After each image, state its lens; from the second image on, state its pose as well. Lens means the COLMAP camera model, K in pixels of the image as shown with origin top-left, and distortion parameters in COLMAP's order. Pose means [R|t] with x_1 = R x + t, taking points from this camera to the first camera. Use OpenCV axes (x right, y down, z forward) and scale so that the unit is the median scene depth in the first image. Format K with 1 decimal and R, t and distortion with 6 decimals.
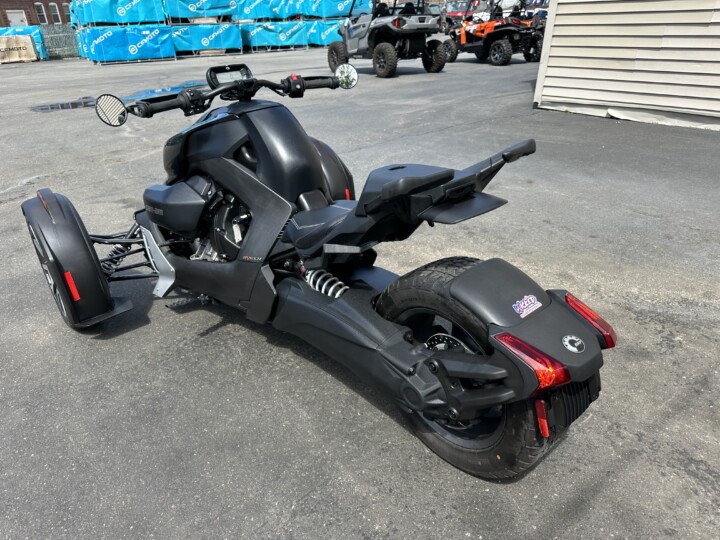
lens RADIAL K [[506.8, 0, 347.2], [0, 506.8, 270.8], [0, 0, 1]] dist [-0.006103, -0.006755]
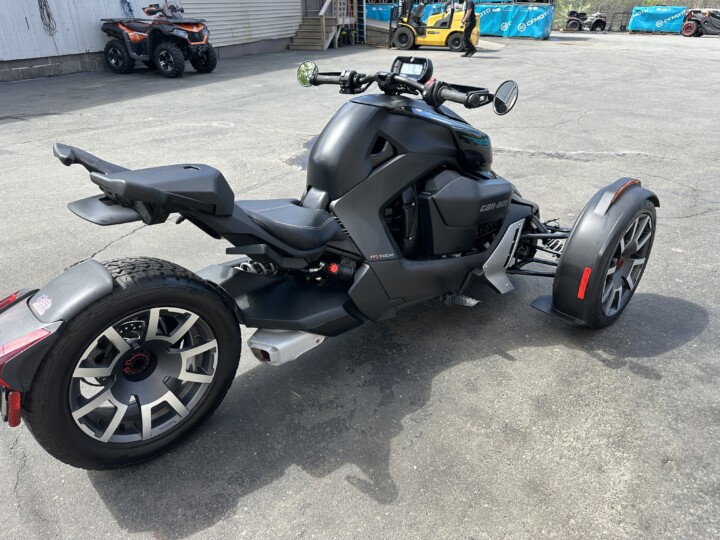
lens RADIAL K [[508.9, 0, 365.5], [0, 508.9, 265.1], [0, 0, 1]] dist [-0.003999, -0.003565]
pose [[0.103436, 0.490927, -0.865038, 0.121017], [-0.447615, 0.799633, 0.400285, -0.066439], [0.888224, 0.345800, 0.302457, 0.115840]]
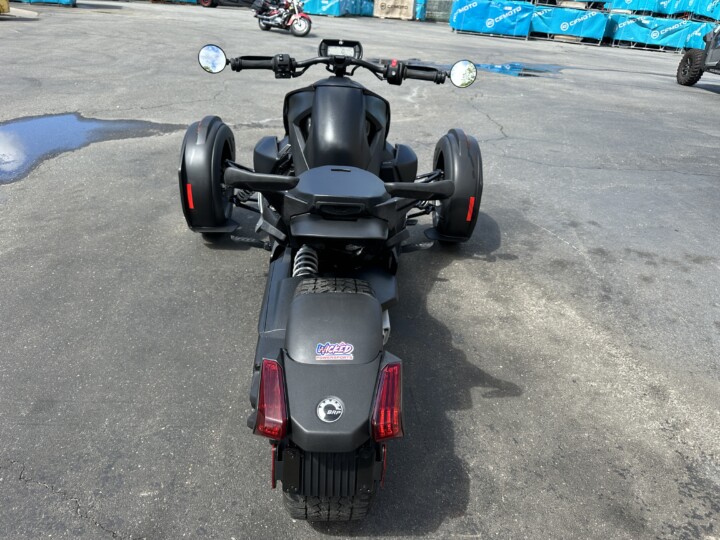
lens RADIAL K [[503.3, 0, 360.0], [0, 503.3, 270.0], [0, 0, 1]] dist [0.001764, -0.010316]
pose [[0.794781, 0.378045, -0.474768, 0.070297], [-0.361810, 0.923221, 0.129451, -0.017912], [0.487254, 0.068890, 0.870539, 0.023160]]
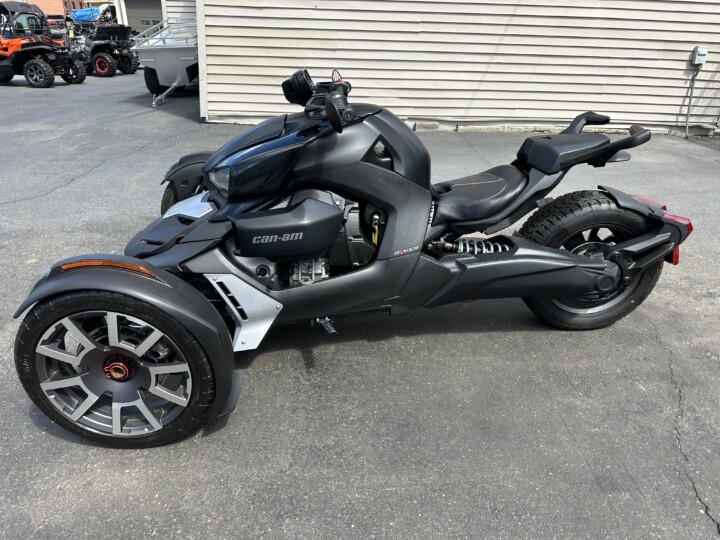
lens RADIAL K [[493.2, 0, 360.7], [0, 493.2, 280.2], [0, 0, 1]] dist [0.003435, -0.001713]
pose [[0.614590, -0.298414, 0.730225, -0.147600], [0.309575, 0.942666, 0.124678, -0.017891], [-0.725564, 0.149434, 0.671734, 0.054601]]
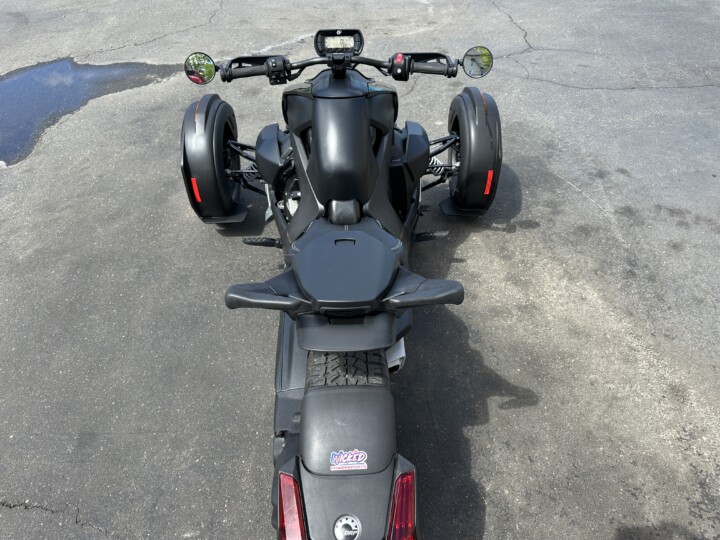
lens RADIAL K [[503.1, 0, 353.6], [0, 503.1, 271.1], [0, 0, 1]] dist [0.001622, -0.007506]
pose [[0.792588, 0.429446, -0.432875, 0.056672], [-0.297542, 0.892045, 0.340182, -0.050603], [0.532234, -0.140826, 0.834802, 0.027953]]
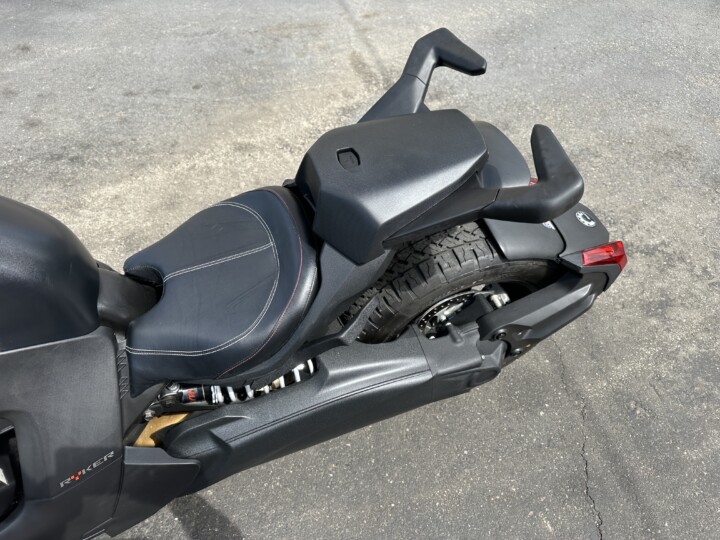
lens RADIAL K [[531.1, 0, 359.3], [0, 531.1, 292.8], [0, 0, 1]] dist [-0.015396, -0.003469]
pose [[0.361783, -0.688275, 0.628801, -0.043974], [0.391428, 0.724303, 0.567600, -0.046471], [-0.846107, 0.040782, 0.531450, 0.072221]]
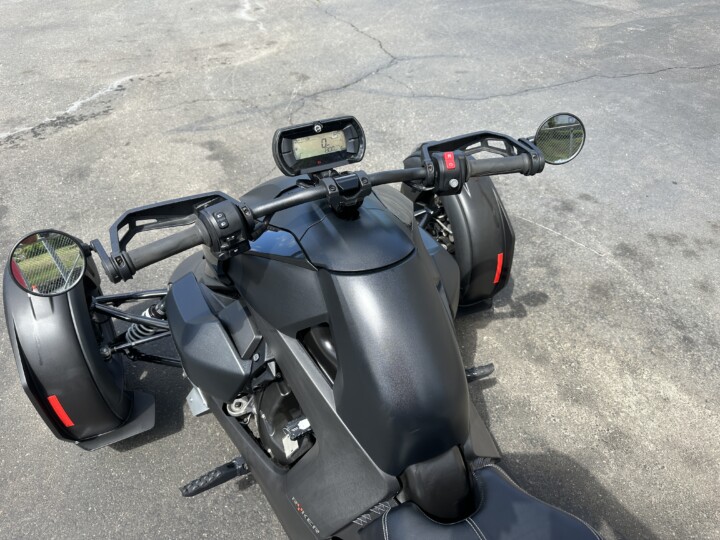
lens RADIAL K [[509.9, 0, 351.4], [0, 509.9, 270.9], [0, 0, 1]] dist [-0.003412, -0.007277]
pose [[0.962963, 0.197737, -0.183311, -0.013405], [-0.145986, 0.953931, 0.262116, -0.061308], [0.226696, -0.225647, 0.947466, 0.078105]]
